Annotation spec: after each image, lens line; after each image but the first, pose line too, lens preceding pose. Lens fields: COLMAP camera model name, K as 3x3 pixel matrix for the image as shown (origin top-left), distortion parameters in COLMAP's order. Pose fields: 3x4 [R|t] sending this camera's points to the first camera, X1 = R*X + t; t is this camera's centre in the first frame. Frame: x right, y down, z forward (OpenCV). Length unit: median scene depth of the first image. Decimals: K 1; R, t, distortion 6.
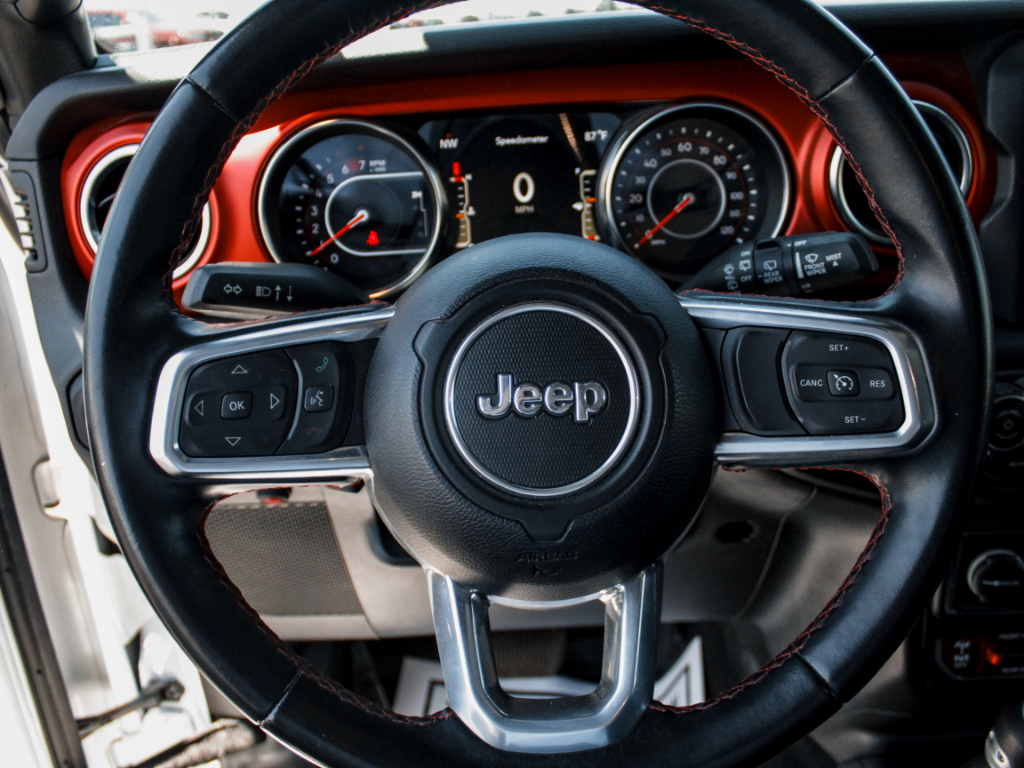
lens RADIAL K [[922.0, 0, 516.3], [0, 922.0, 383.0], [0, 0, 1]] dist [-0.151594, 0.087919]
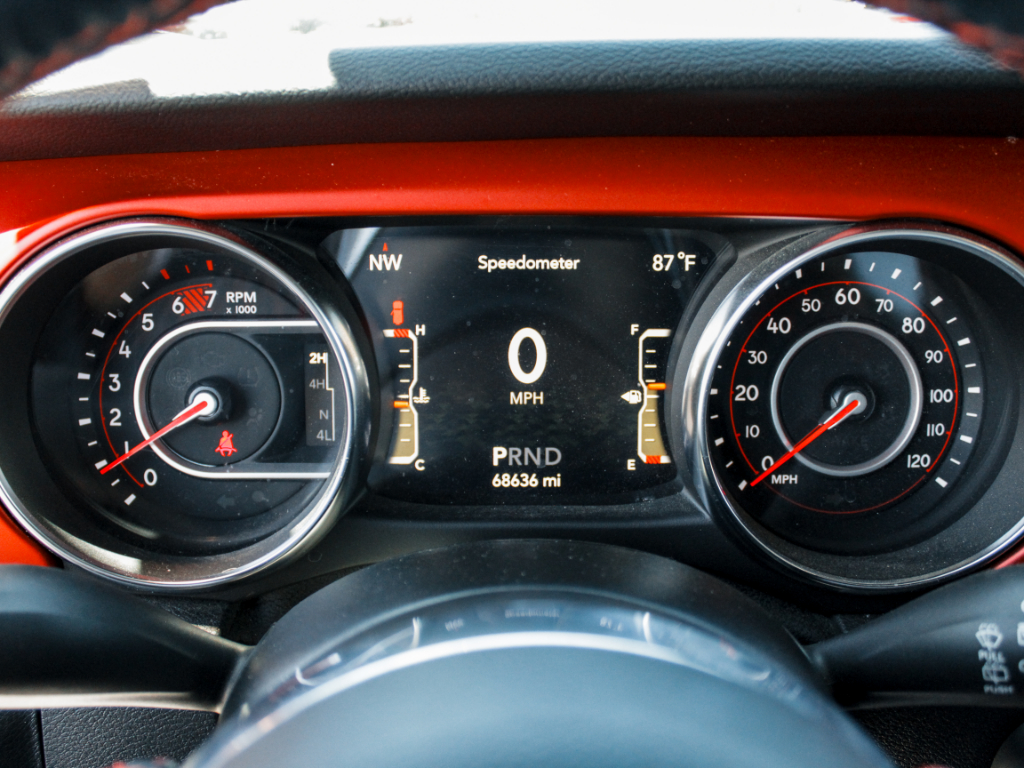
lens RADIAL K [[1086.7, 0, 509.5], [0, 1086.7, 388.7], [0, 0, 1]] dist [-0.109543, 0.000000]
pose [[0.998606, 0.051347, 0.012191, -0.009776], [-0.050818, 0.997893, -0.040333, -0.194787], [-0.014236, 0.039658, 0.999112, 0.450832]]
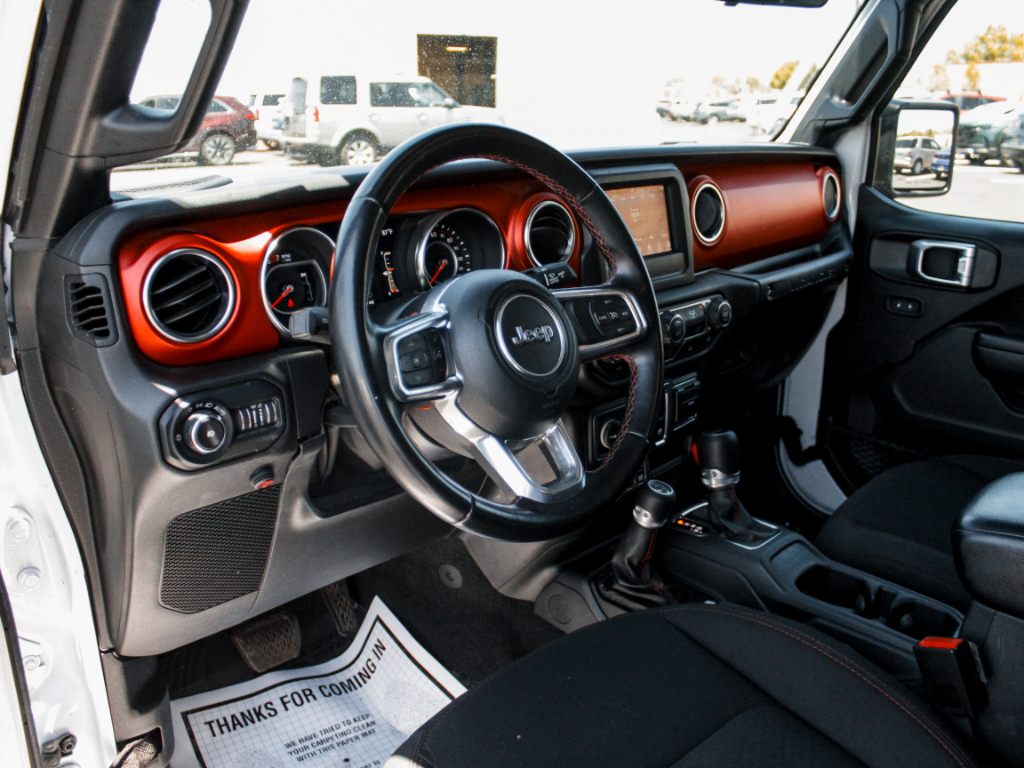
lens RADIAL K [[922.0, 0, 507.3], [0, 922.0, 386.2], [0, 0, 1]] dist [-0.151594, 0.087919]
pose [[0.717900, -0.164028, 0.676546, -1.099560], [0.246717, 0.968713, -0.026934, 0.128158], [-0.650961, 0.186252, 0.735907, -0.414581]]
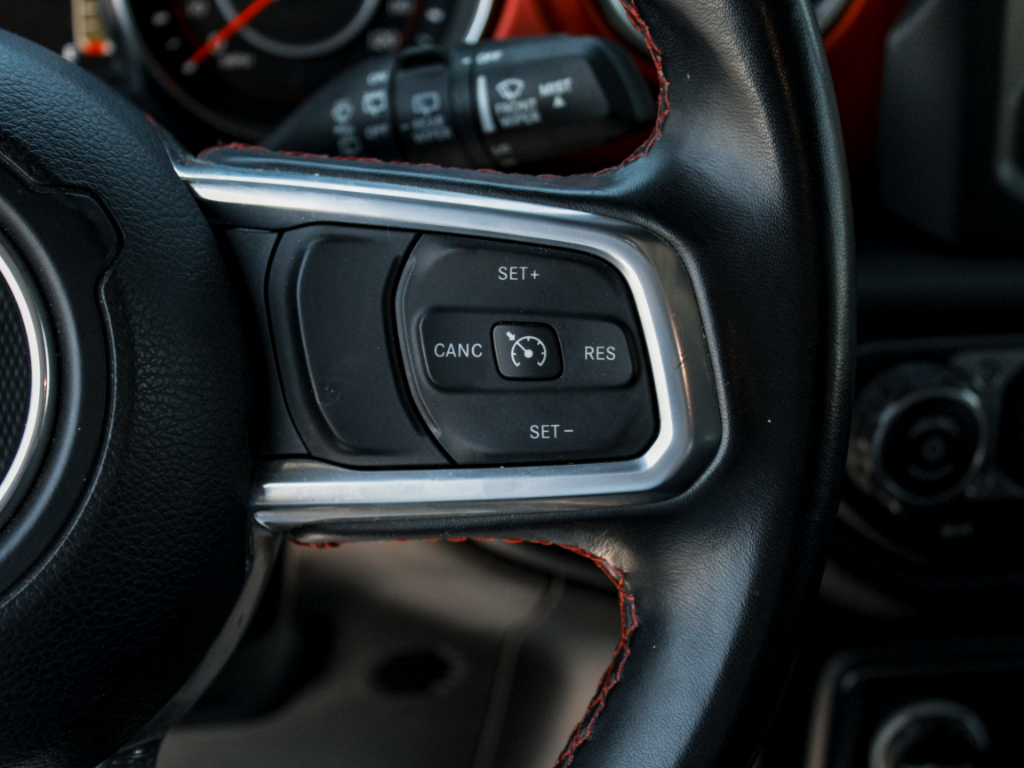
lens RADIAL K [[1742.6, 0, 514.2], [0, 1742.6, 381.0], [0, 0, 1]] dist [-0.008335, 0.000000]
pose [[0.980245, 0.008708, 0.197598, 0.133320], [-0.008854, 0.999961, -0.000146, 0.011167], [-0.197591, -0.001607, 0.980283, 0.104143]]
